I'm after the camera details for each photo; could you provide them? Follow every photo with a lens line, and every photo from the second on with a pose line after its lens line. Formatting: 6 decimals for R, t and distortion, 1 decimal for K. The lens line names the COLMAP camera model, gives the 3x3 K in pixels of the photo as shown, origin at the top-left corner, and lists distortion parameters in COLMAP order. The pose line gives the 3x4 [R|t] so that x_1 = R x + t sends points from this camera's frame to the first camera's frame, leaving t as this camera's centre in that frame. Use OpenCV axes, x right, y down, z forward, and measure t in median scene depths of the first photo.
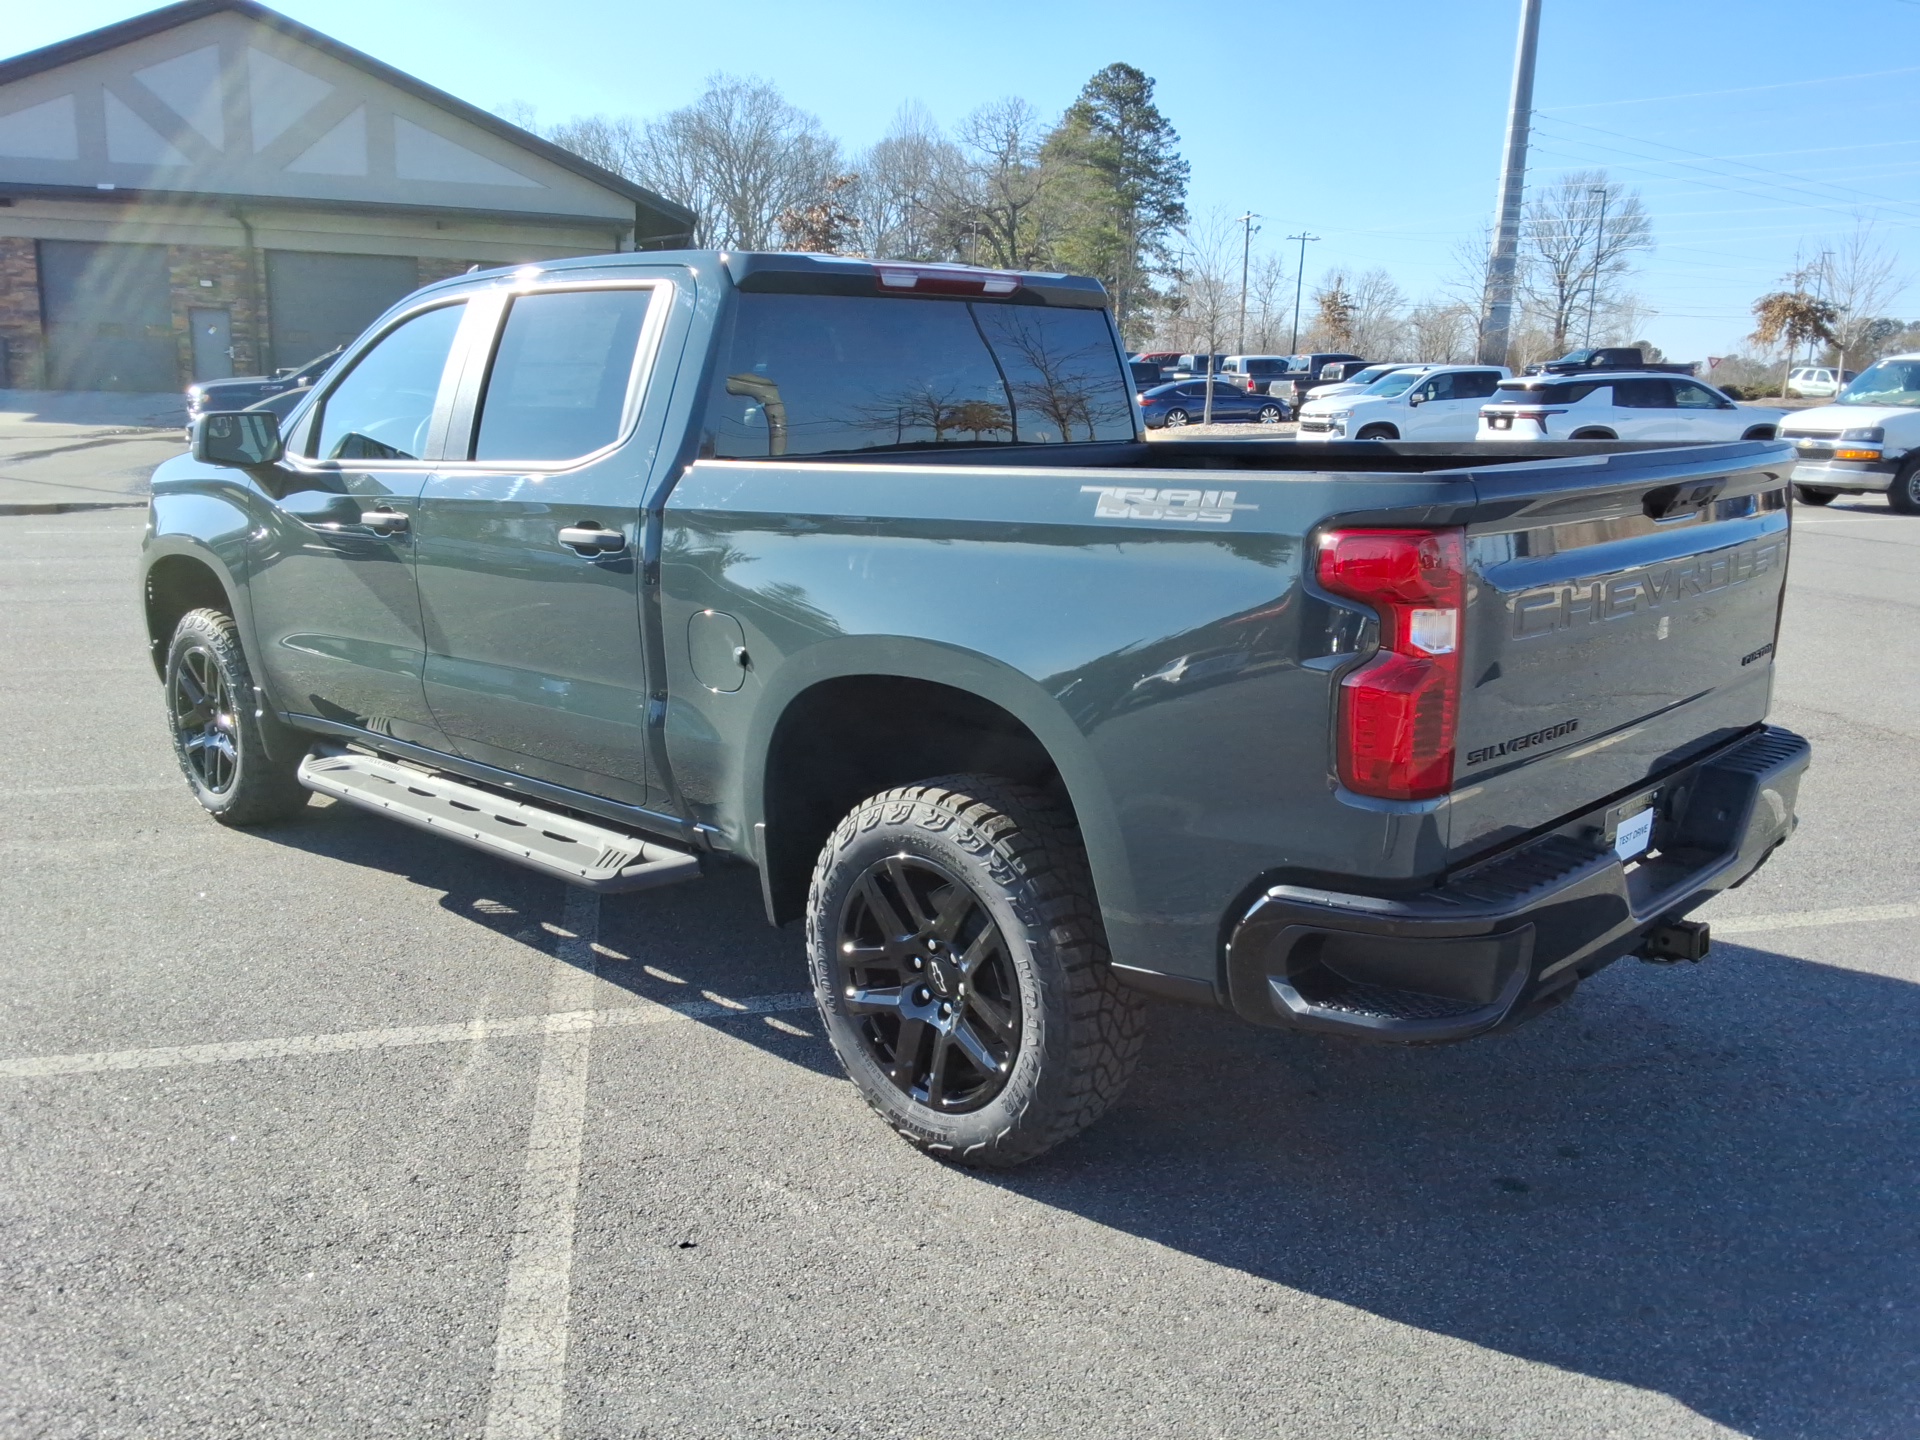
lens RADIAL K [[1553.3, 0, 972.9], [0, 1553.3, 691.2], [0, 0, 1]] dist [0.110544, -0.166928]
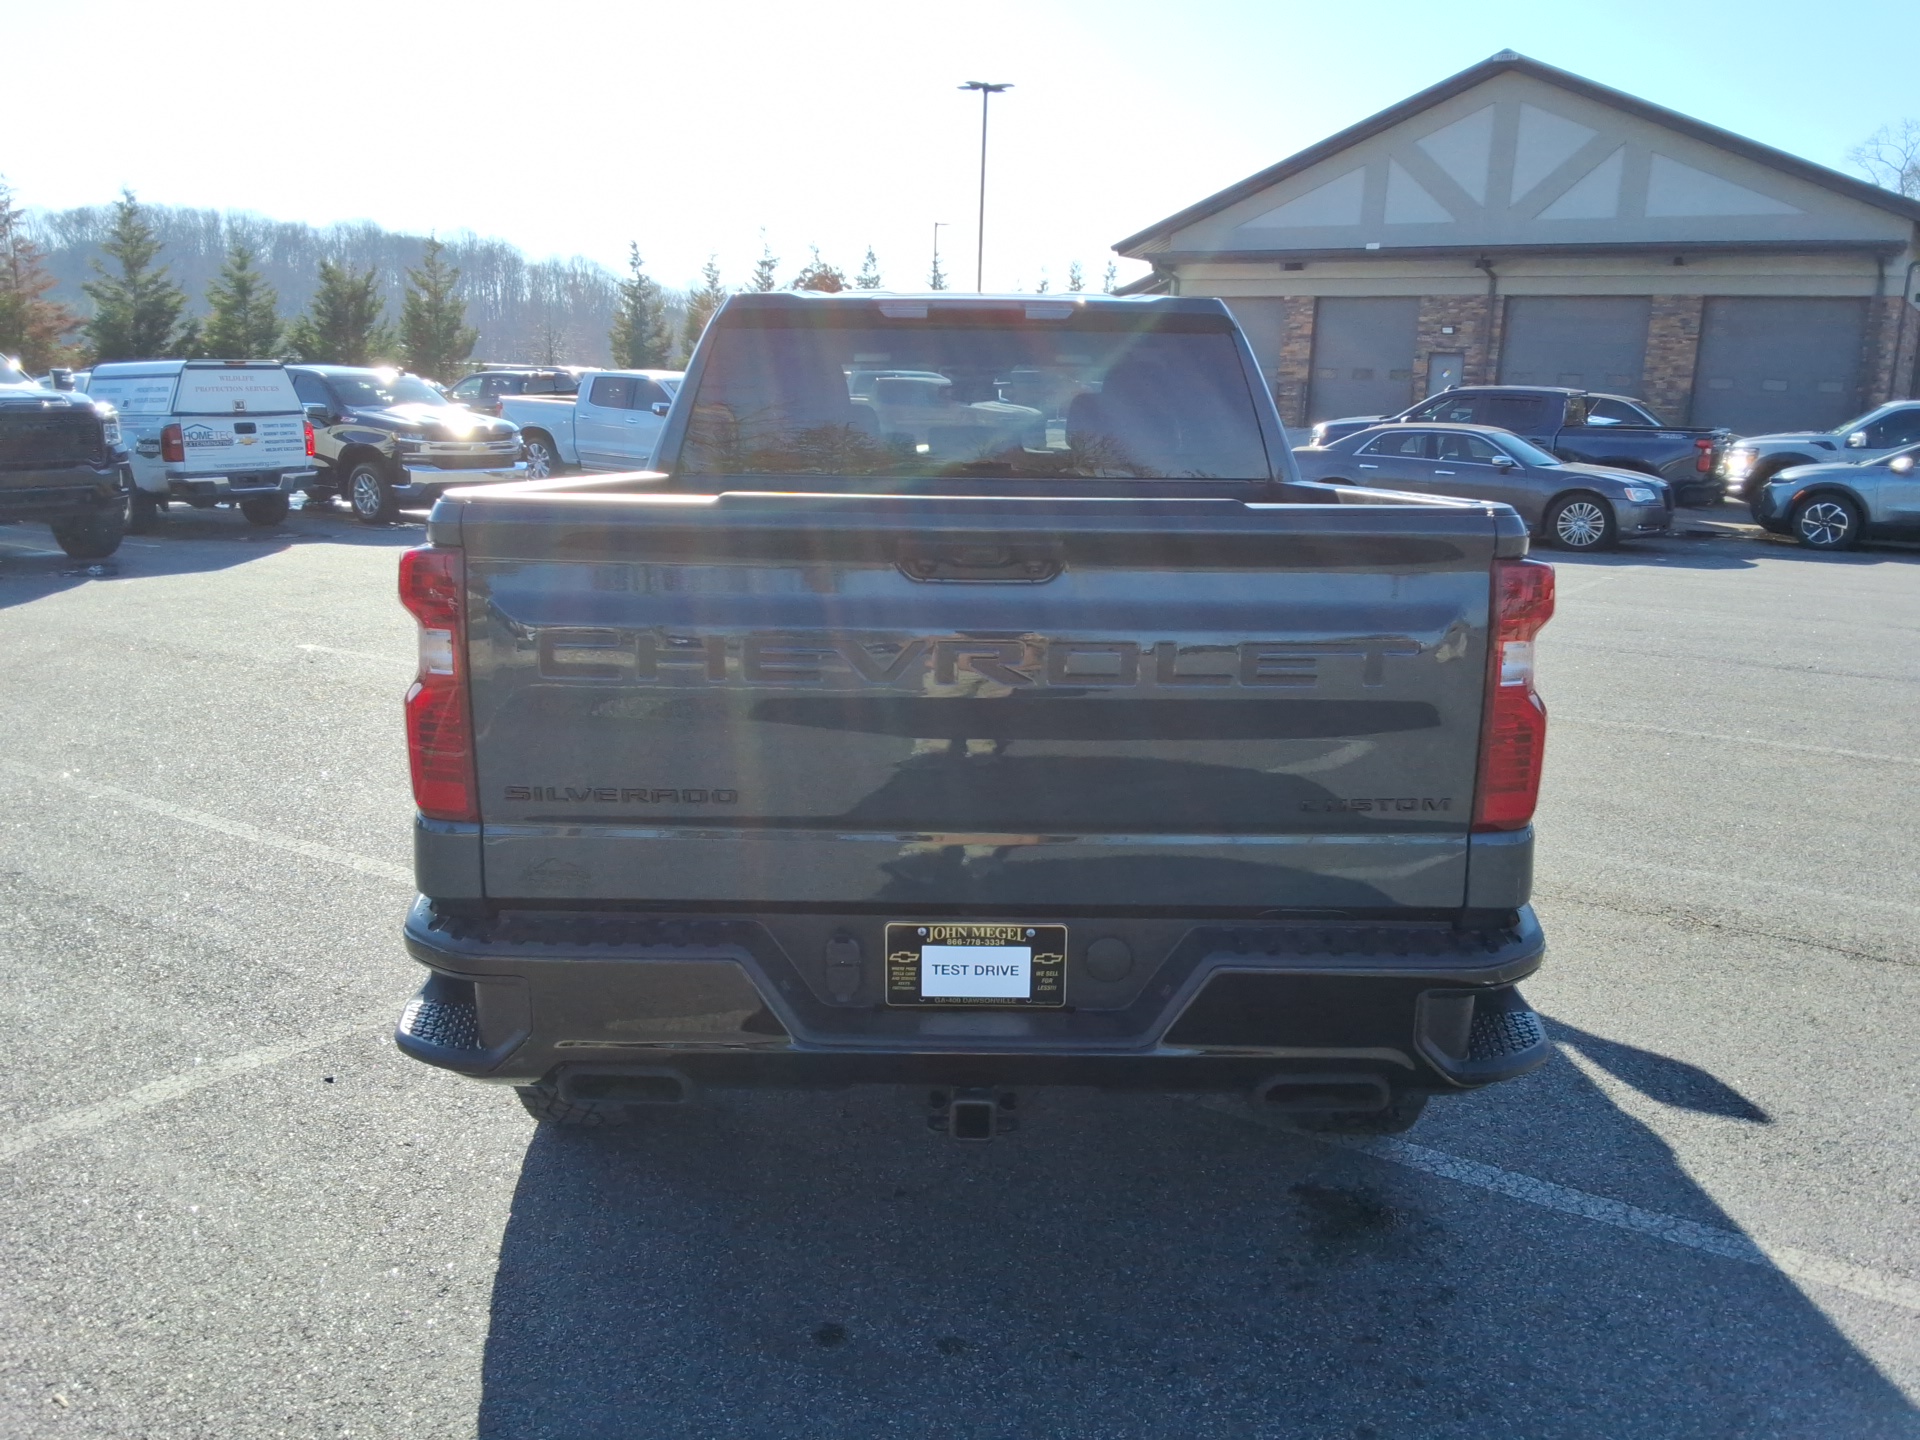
lens RADIAL K [[1553.3, 0, 984.9], [0, 1553.3, 689.7], [0, 0, 1]] dist [0.110544, -0.166928]
pose [[0.687621, 0.136276, -0.713166, 0.218743], [-0.154972, 0.987140, 0.039207, -0.018667], [0.709338, 0.083562, 0.699898, 0.096631]]
